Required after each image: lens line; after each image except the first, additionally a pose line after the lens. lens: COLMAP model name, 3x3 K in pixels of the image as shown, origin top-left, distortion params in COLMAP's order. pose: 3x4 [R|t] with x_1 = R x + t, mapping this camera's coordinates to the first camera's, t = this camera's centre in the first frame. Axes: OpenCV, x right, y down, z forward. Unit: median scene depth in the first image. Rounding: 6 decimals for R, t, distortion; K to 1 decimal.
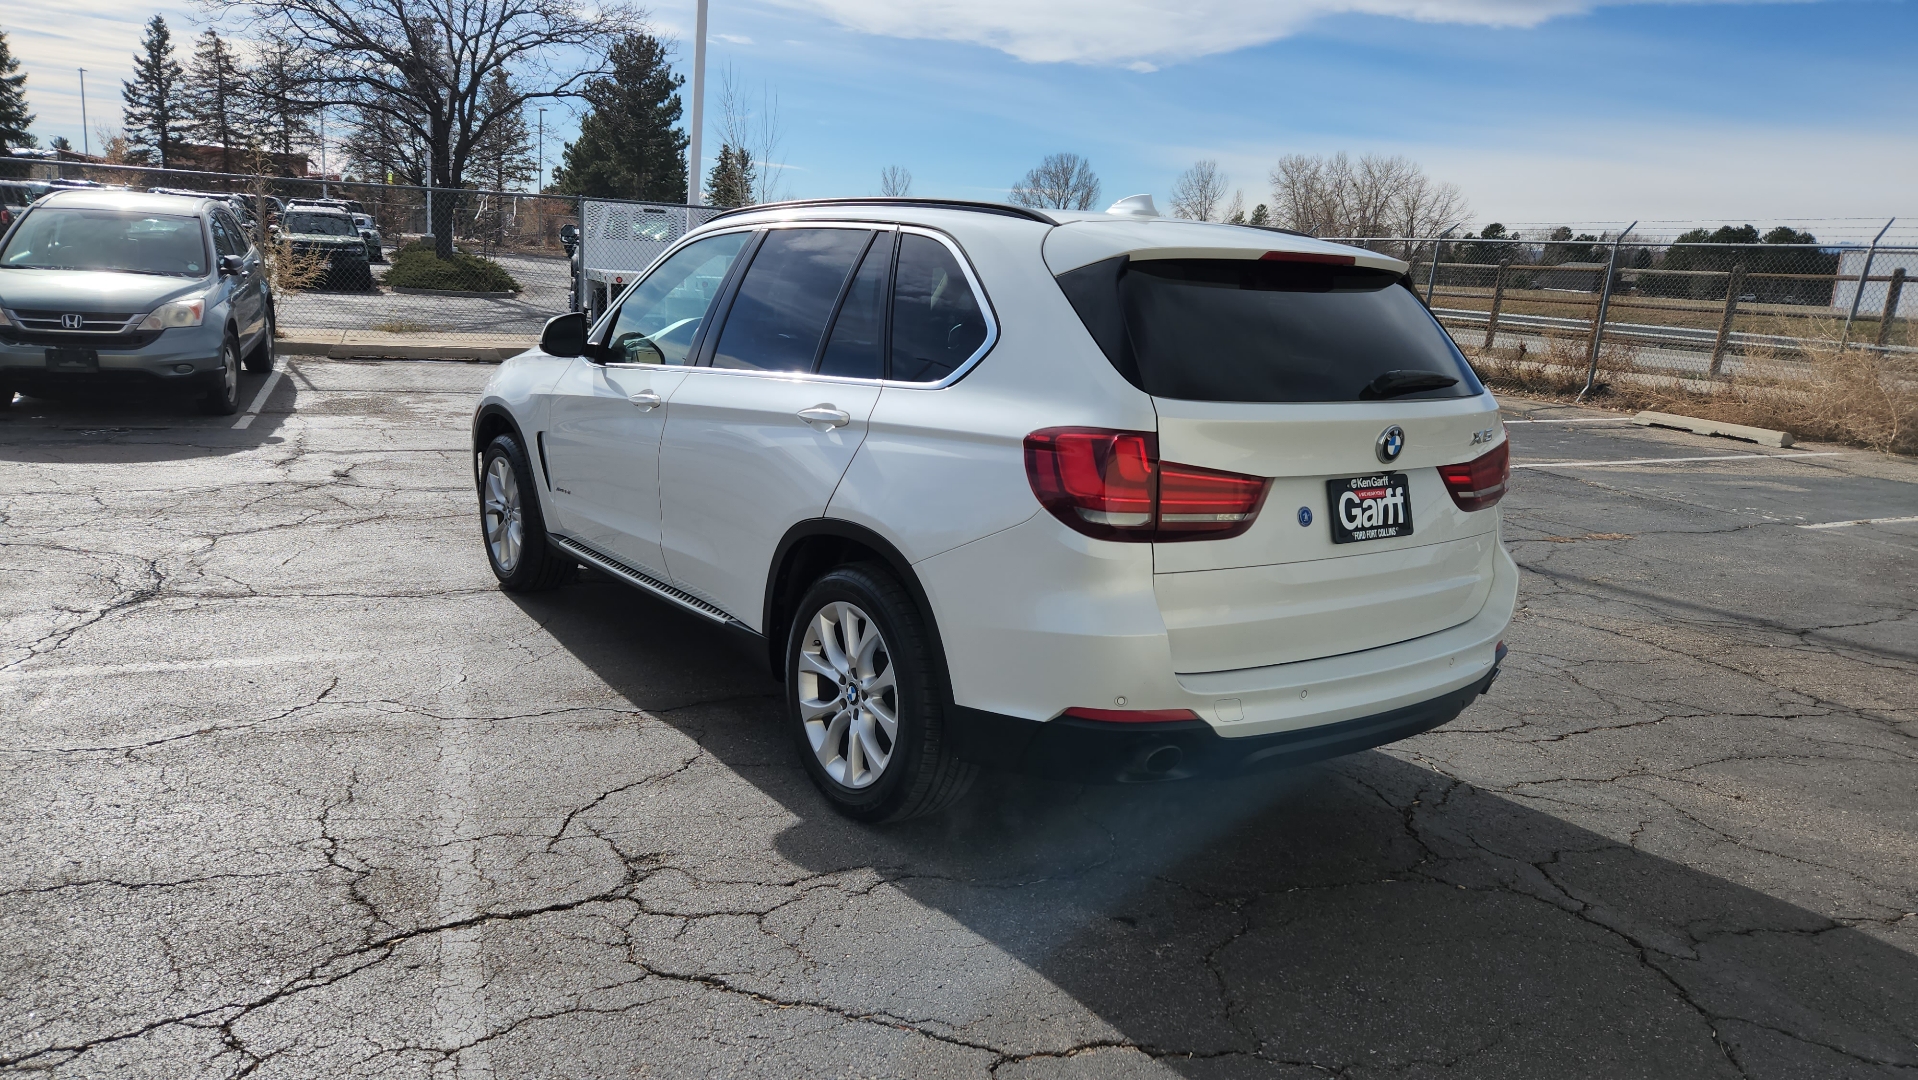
lens RADIAL K [[1278.5, 0, 923.2], [0, 1278.5, 550.5], [0, 0, 1]] dist [0.080484, -0.069384]
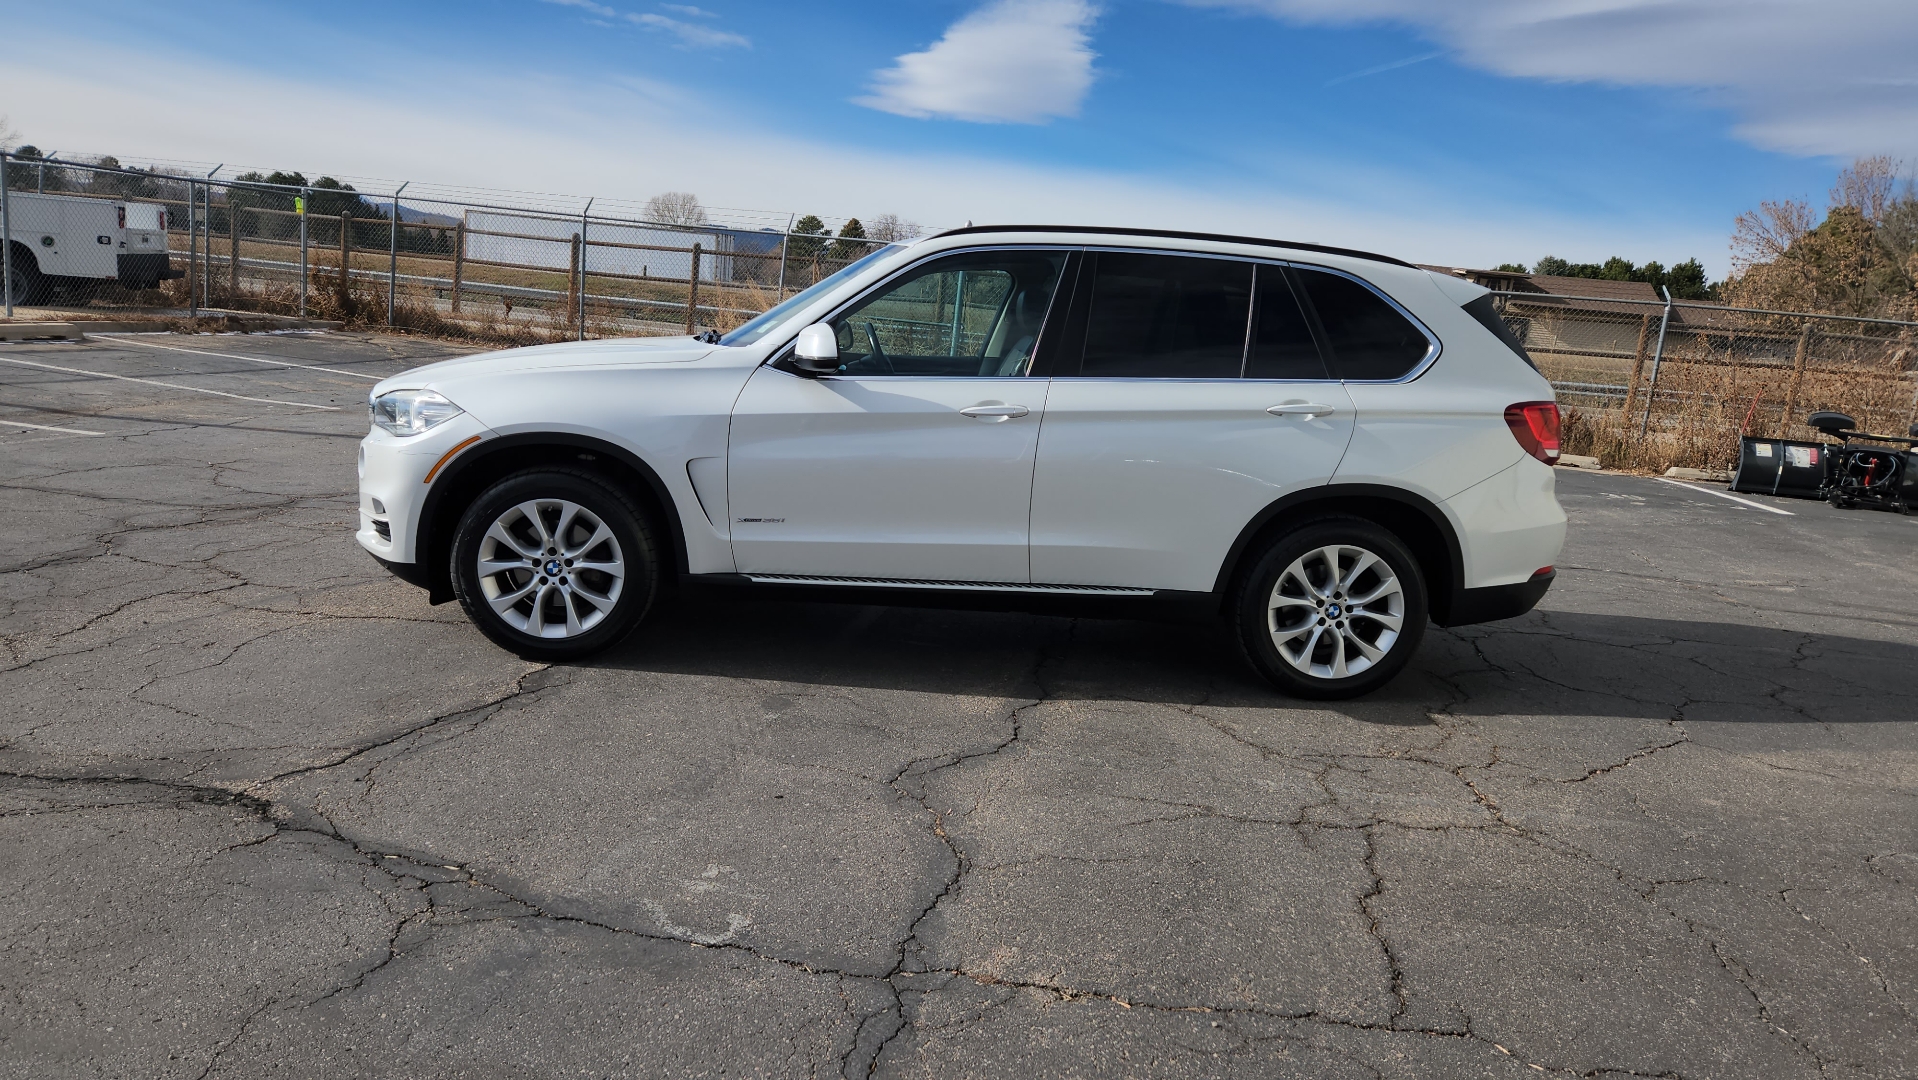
lens RADIAL K [[1276.1, 0, 925.7], [0, 1276.1, 557.9], [0, 0, 1]] dist [0.070431, -0.052148]
pose [[0.530069, -0.174264, 0.829855, -0.075093], [0.131499, 0.983709, 0.122578, -0.008963], [-0.837696, 0.044150, 0.544349, 0.032955]]
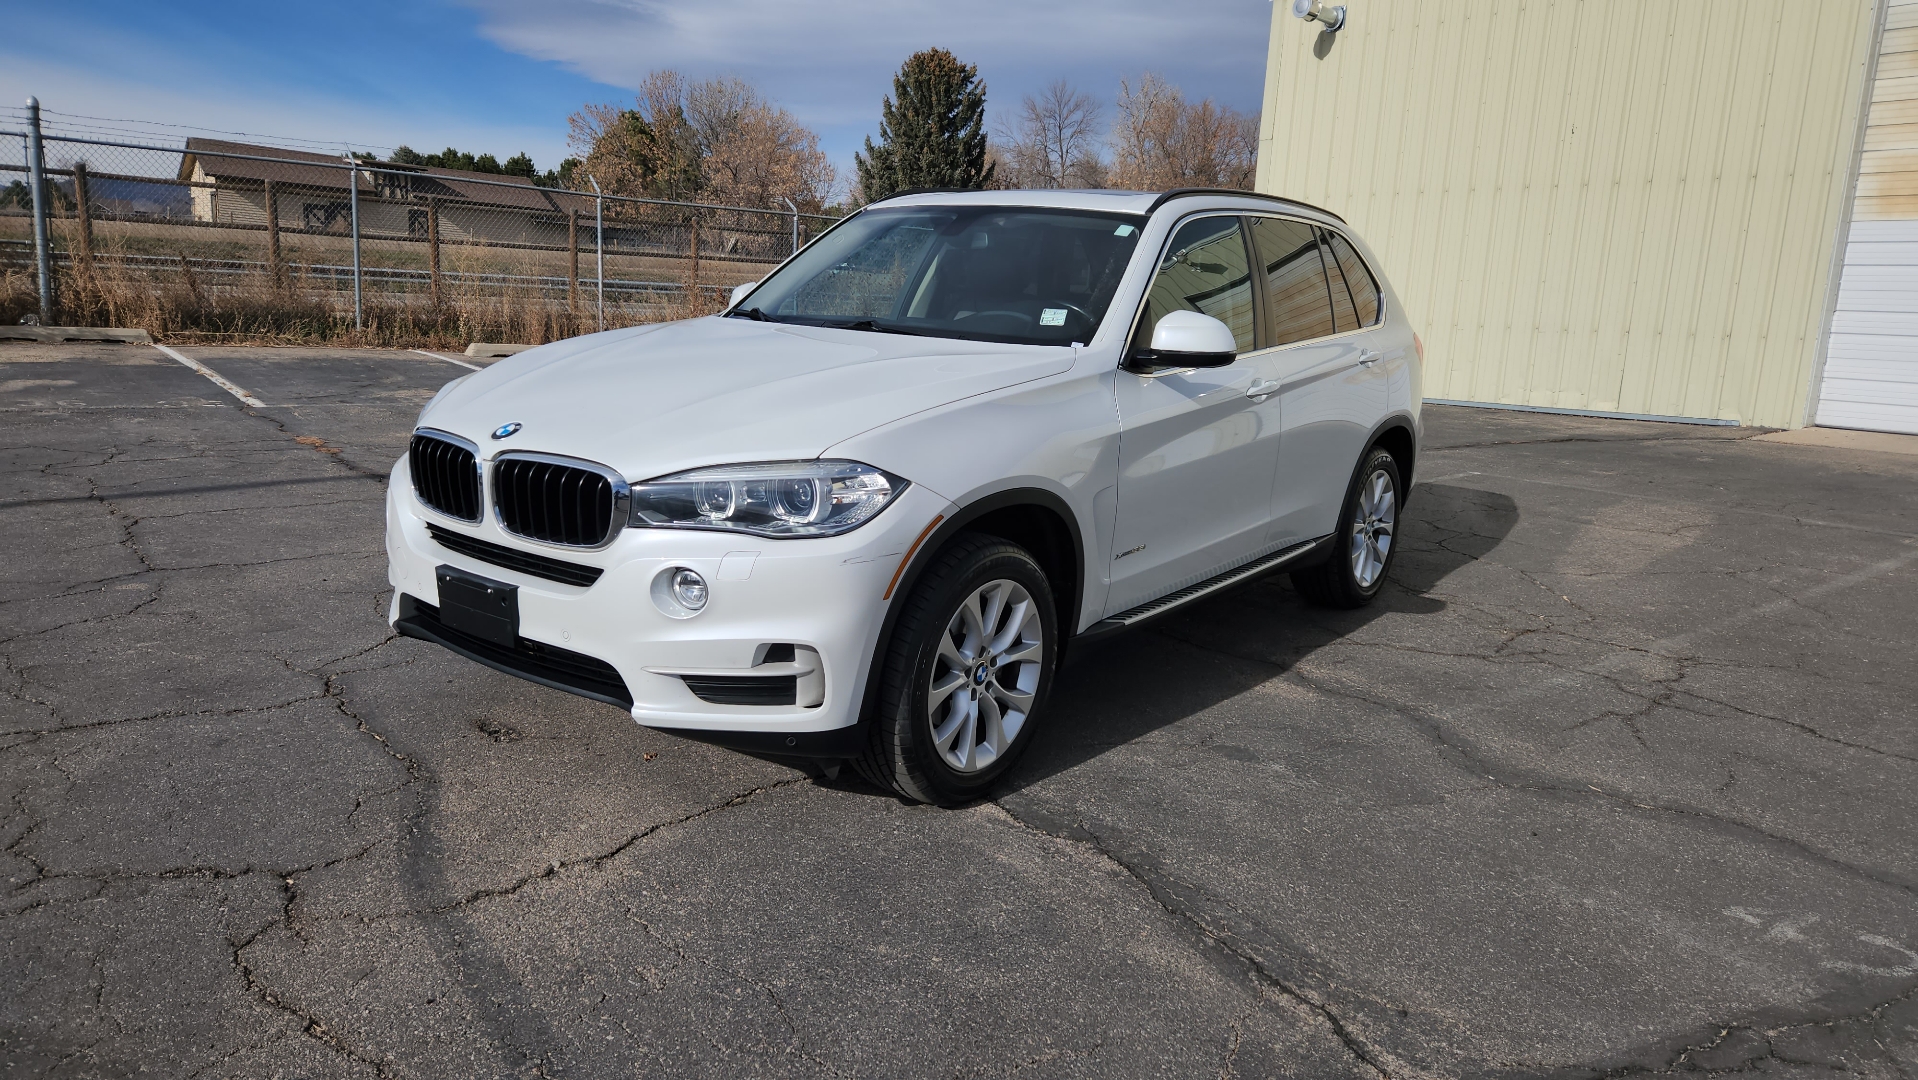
lens RADIAL K [[1276.2, 0, 926.0], [0, 1276.2, 542.3], [0, 0, 1]] dist [0.078811, -0.065799]
pose [[-0.284800, -0.262626, 0.921909, -0.072726], [0.140136, 0.939998, 0.311071, -0.023475], [-0.948288, 0.217786, -0.230908, 0.100460]]
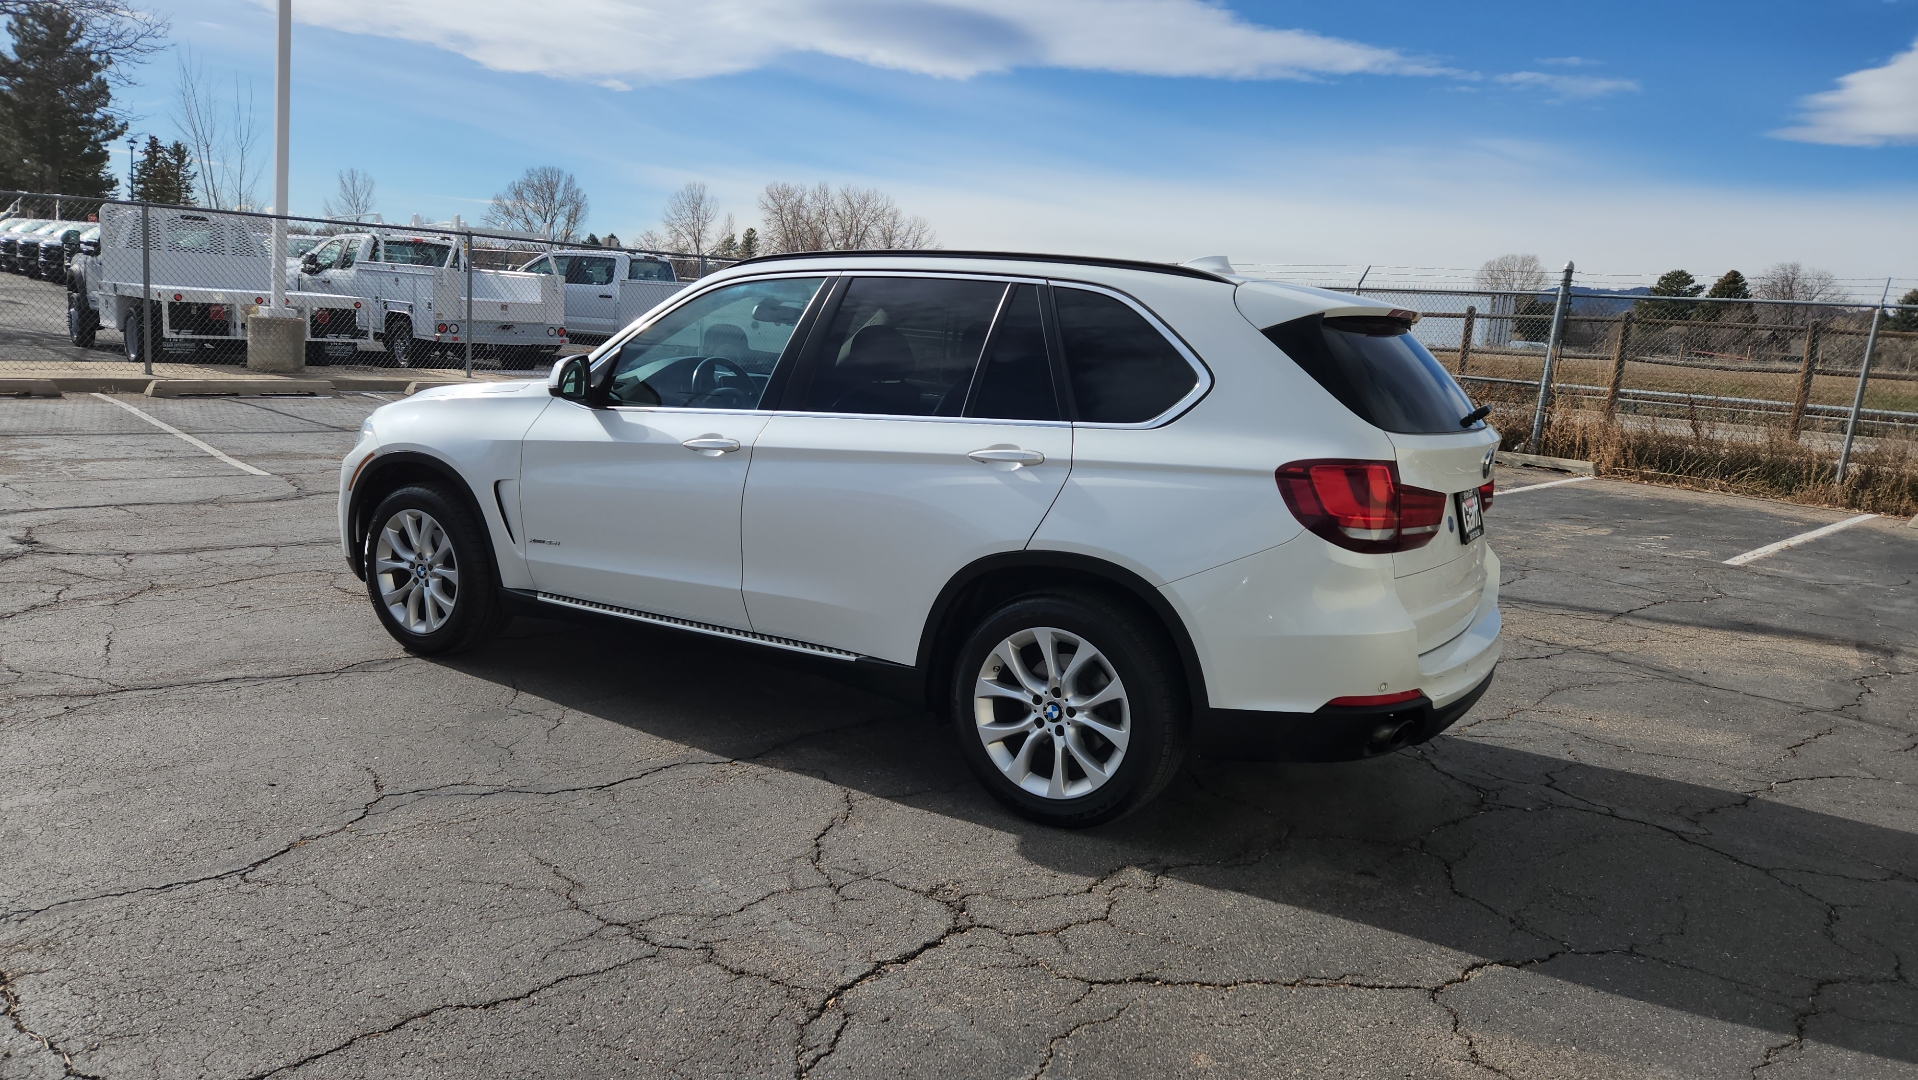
lens RADIAL K [[1278.0, 0, 930.7], [0, 1278.0, 537.2], [0, 0, 1]] dist [0.073991, -0.061058]
pose [[0.923412, -0.060317, 0.379040, -0.029331], [0.069205, 0.997554, -0.009856, -0.001661], [-0.377519, 0.035332, 0.925328, 0.001955]]
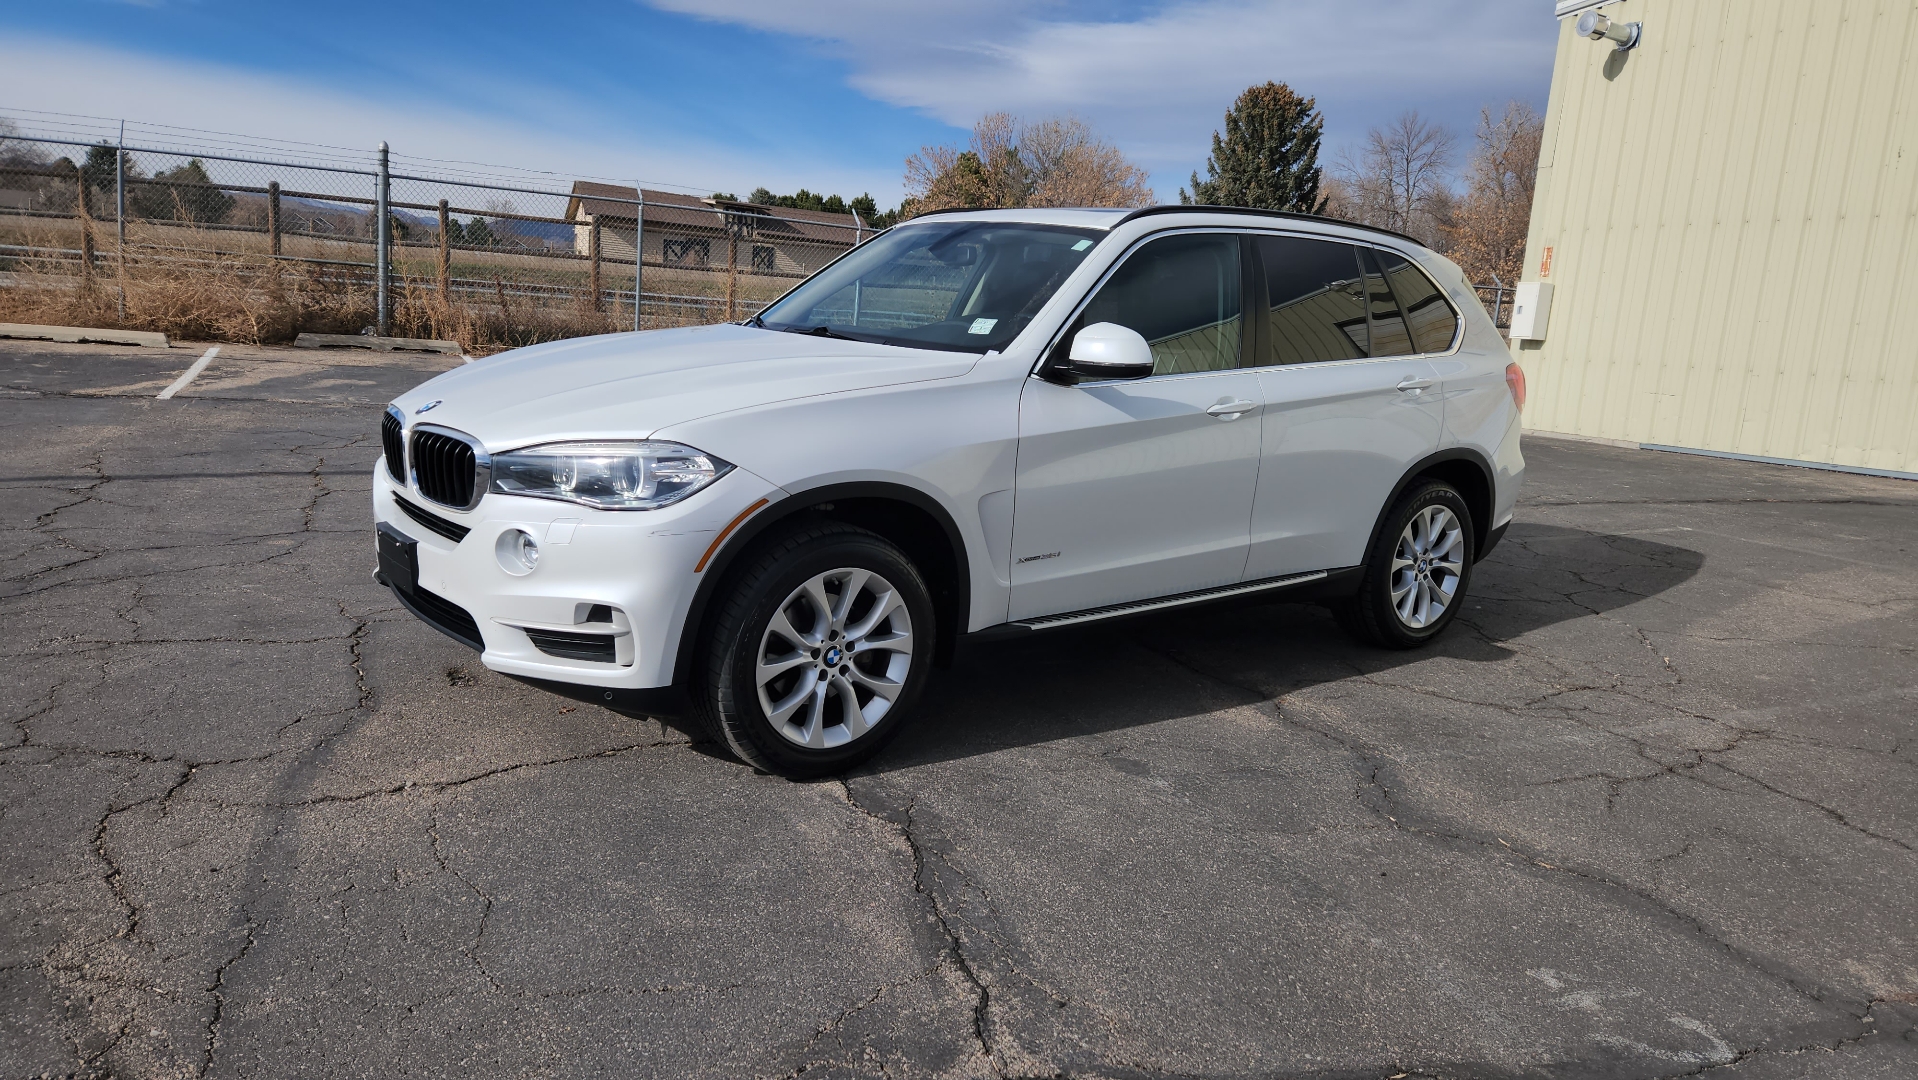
lens RADIAL K [[1275.8, 0, 933.5], [0, 1275.8, 541.1], [0, 0, 1]] dist [0.079996, -0.066311]
pose [[-0.040040, -0.246959, 0.968198, -0.078607], [0.145277, 0.957240, 0.250172, -0.019856], [-0.988581, 0.150674, -0.002451, 0.083120]]
